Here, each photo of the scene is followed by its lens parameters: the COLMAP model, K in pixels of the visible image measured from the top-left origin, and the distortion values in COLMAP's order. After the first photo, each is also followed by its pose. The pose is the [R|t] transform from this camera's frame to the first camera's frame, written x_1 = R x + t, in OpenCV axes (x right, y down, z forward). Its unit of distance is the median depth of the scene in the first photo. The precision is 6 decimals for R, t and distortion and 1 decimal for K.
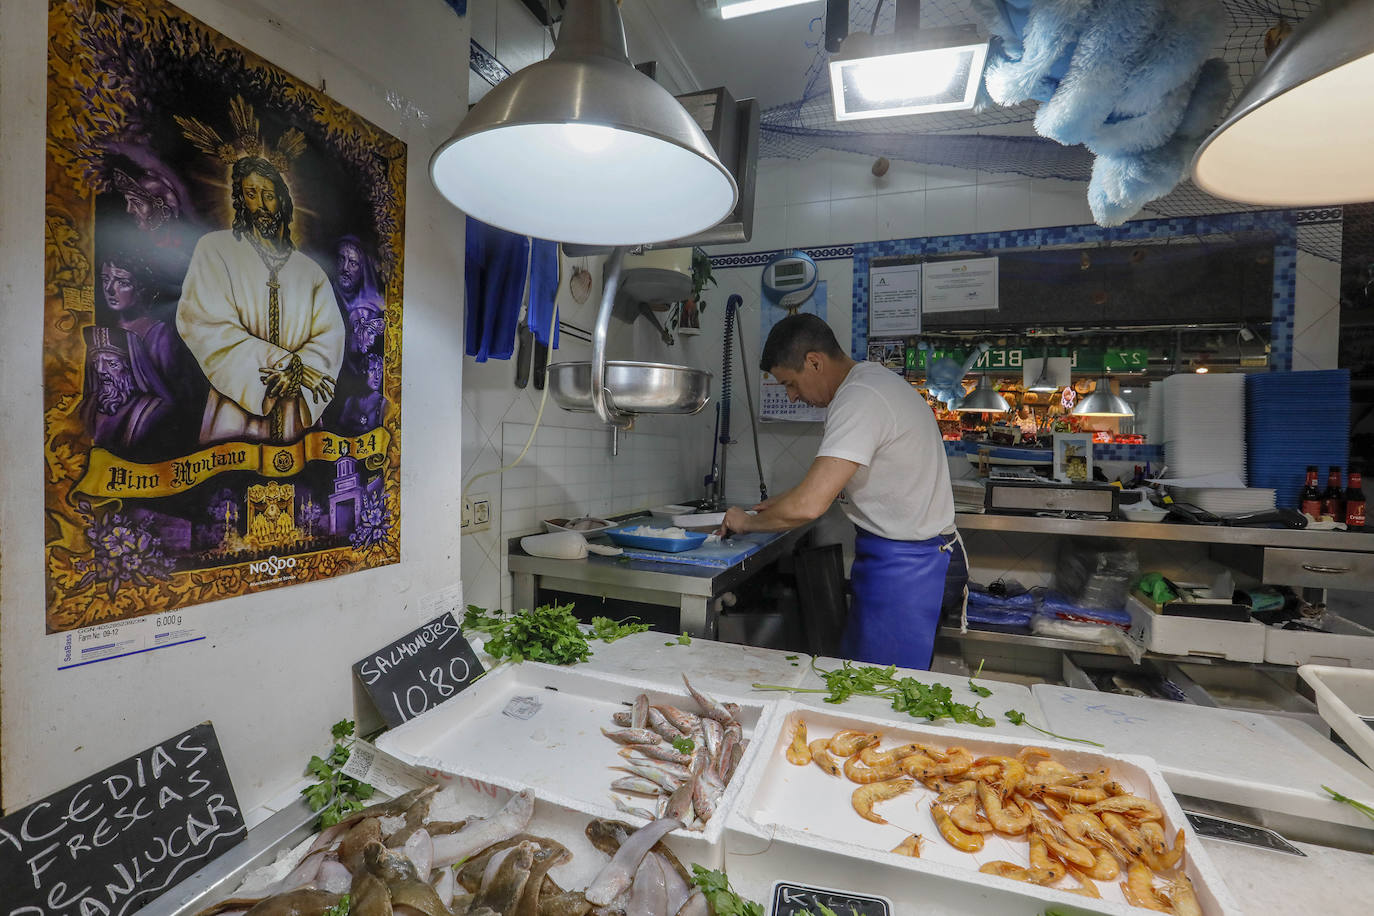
lens RADIAL K [[627.6, 0, 683.6], [0, 627.6, 455.1], [0, 0, 1]] dist [-0.003628, 0.000452]
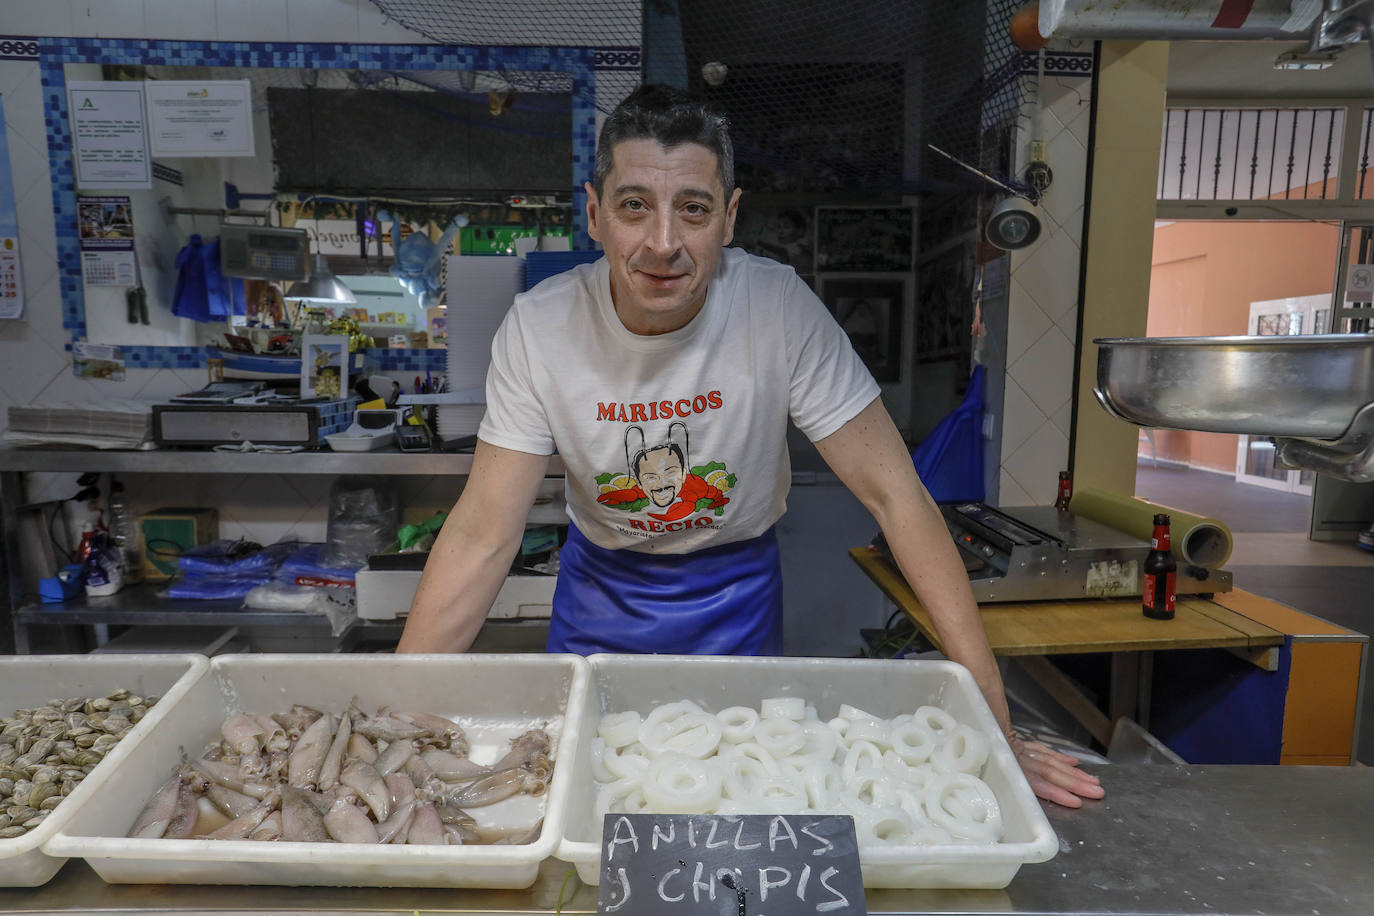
lens RADIAL K [[834.0, 0, 685.7], [0, 834.0, 451.4], [0, 0, 1]] dist [0.012339, 0.012383]
pose [[0.942476, -0.056256, 0.329505, 0.619475], [0.023592, 0.994473, 0.102306, 0.009458], [-0.333440, -0.088647, 0.938595, -0.073018]]
